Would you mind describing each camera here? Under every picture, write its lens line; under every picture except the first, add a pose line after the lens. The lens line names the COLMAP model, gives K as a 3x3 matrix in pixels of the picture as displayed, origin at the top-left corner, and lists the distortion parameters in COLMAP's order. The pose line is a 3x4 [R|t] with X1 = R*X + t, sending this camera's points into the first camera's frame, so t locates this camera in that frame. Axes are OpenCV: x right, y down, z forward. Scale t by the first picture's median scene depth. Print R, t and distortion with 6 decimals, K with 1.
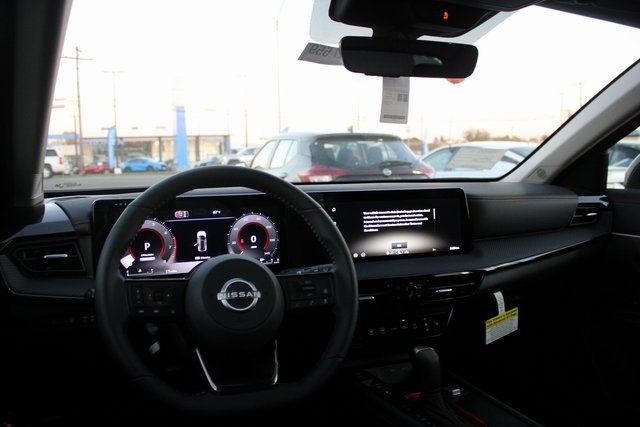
lens RADIAL K [[497.0, 0, 320.0], [0, 497.0, 213.5], [0, 0, 1]] dist [-0.096756, 0.014540]
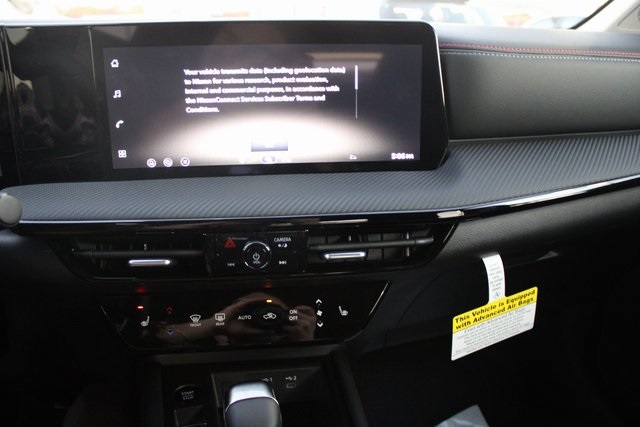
lens RADIAL K [[497.0, 0, 320.0], [0, 497.0, 213.5], [0, 0, 1]] dist [-0.096756, 0.014540]
pose [[0.982034, 0.072277, -0.174311, 0.297153], [-0.028724, 0.970230, 0.240474, 0.014015], [0.186503, -0.231147, 0.954876, 0.564848]]
